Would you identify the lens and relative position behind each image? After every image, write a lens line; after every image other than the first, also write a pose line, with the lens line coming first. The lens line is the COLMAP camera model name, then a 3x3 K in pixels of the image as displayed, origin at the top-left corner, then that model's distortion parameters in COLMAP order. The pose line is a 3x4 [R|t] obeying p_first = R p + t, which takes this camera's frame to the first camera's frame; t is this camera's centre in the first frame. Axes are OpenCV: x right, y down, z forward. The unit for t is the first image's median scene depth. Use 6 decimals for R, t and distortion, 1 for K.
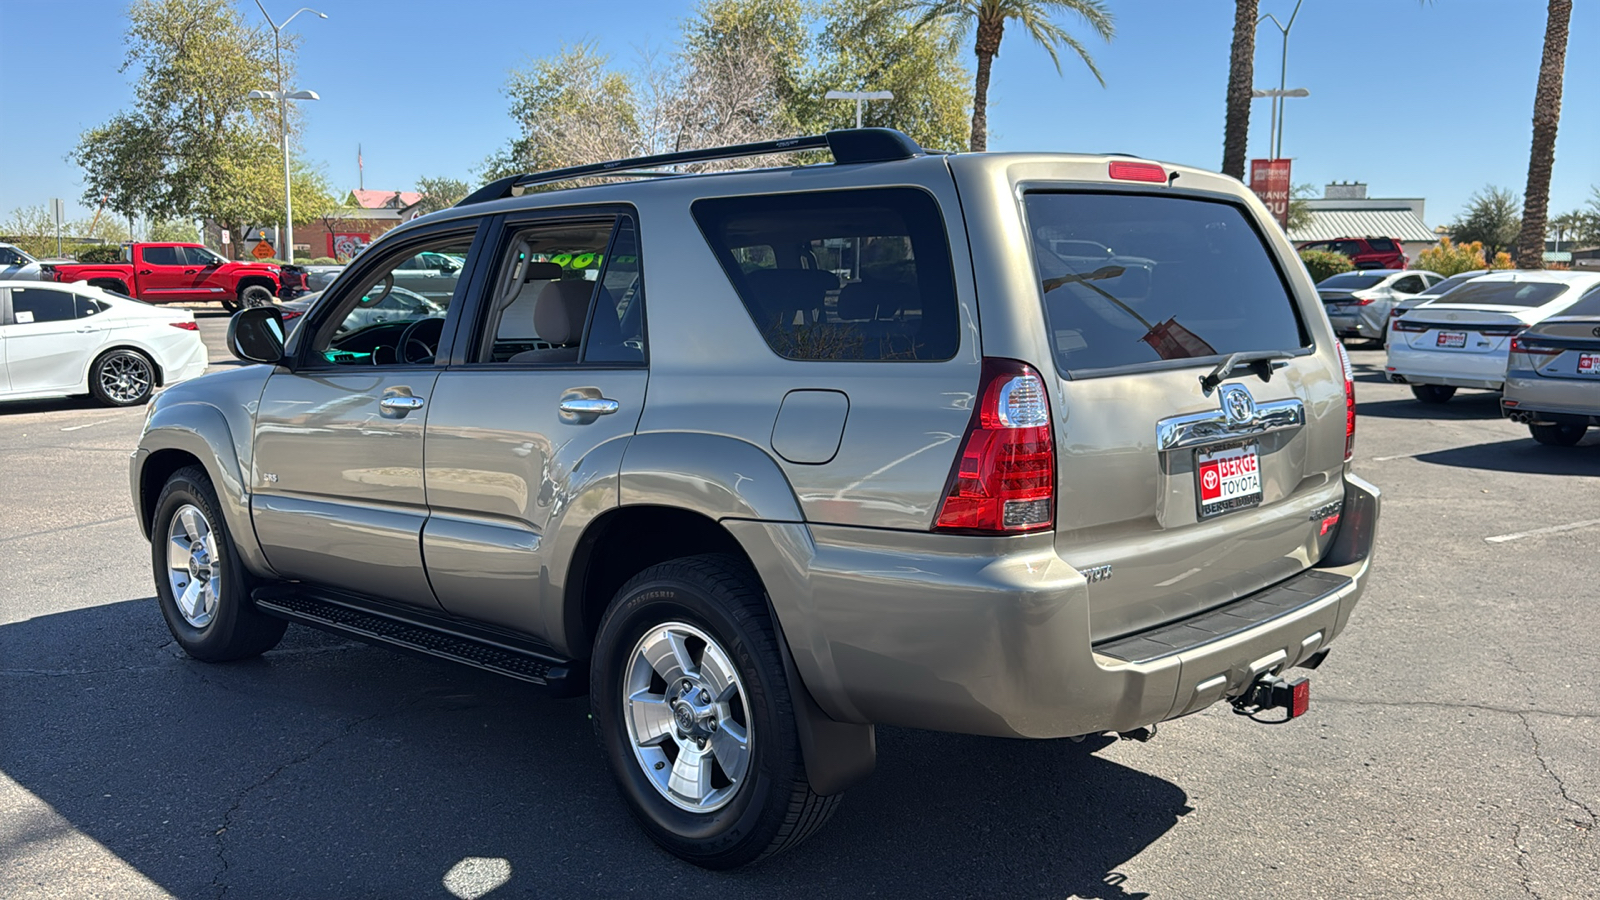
lens RADIAL K [[1389.4, 0, 794.0], [0, 1389.4, 469.2], [0, 0, 1]] dist [0.062619, -0.096701]
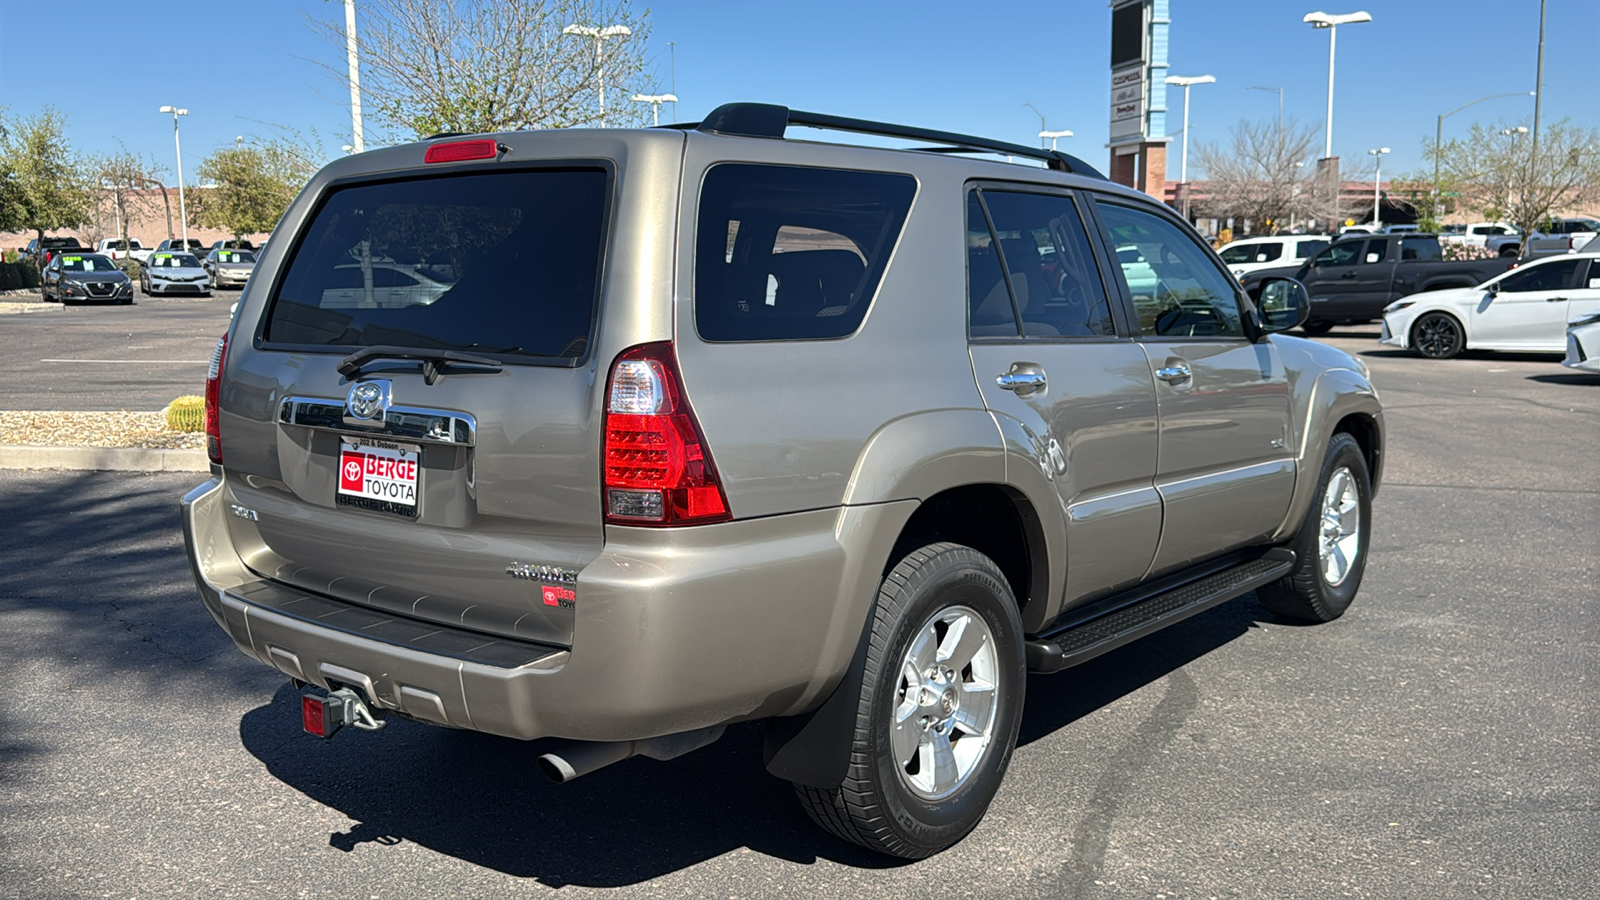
lens RADIAL K [[1389.4, 0, 801.1], [0, 1389.4, 442.0], [0, 0, 1]] dist [0.062619, -0.096701]
pose [[0.091148, 0.133081, -0.986905, 1.197776], [-0.122883, 0.984959, 0.121469, -0.158024], [0.988227, 0.110202, 0.106131, 1.117160]]
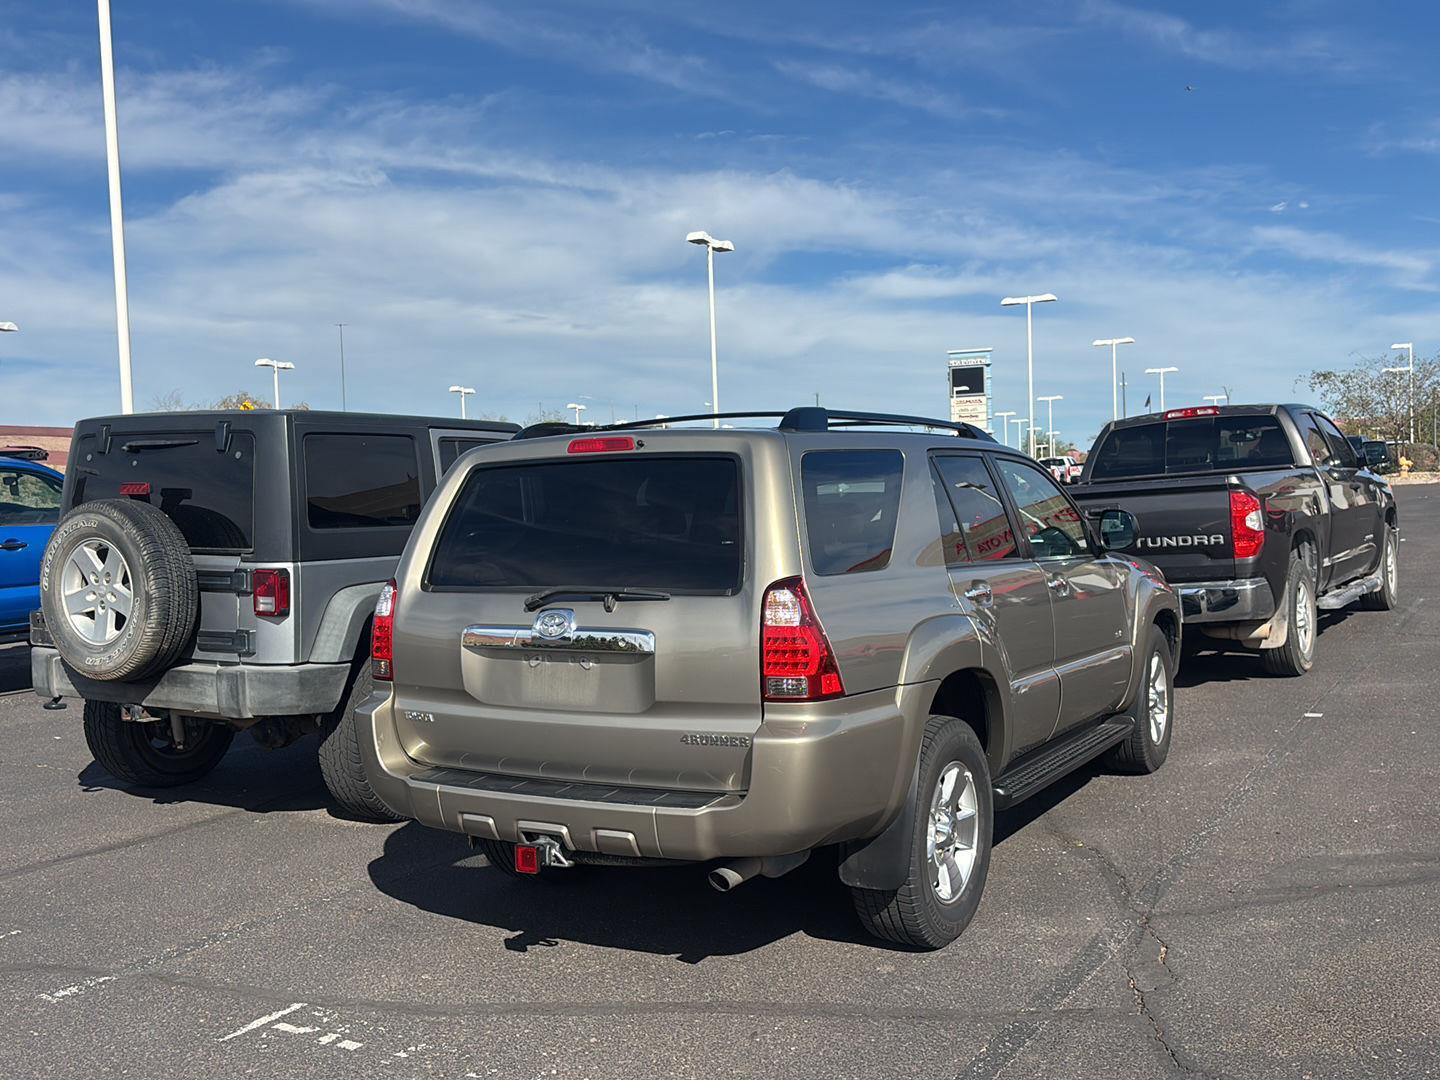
lens RADIAL K [[1365.8, 0, 749.5], [0, 1365.8, 516.2], [0, 0, 1]] dist [0.020604, 0.000000]
pose [[0.246091, 0.025765, -0.968904, 1.496953], [-0.095826, 0.995396, 0.002131, -0.157270], [0.964498, 0.092322, 0.247427, 0.798638]]
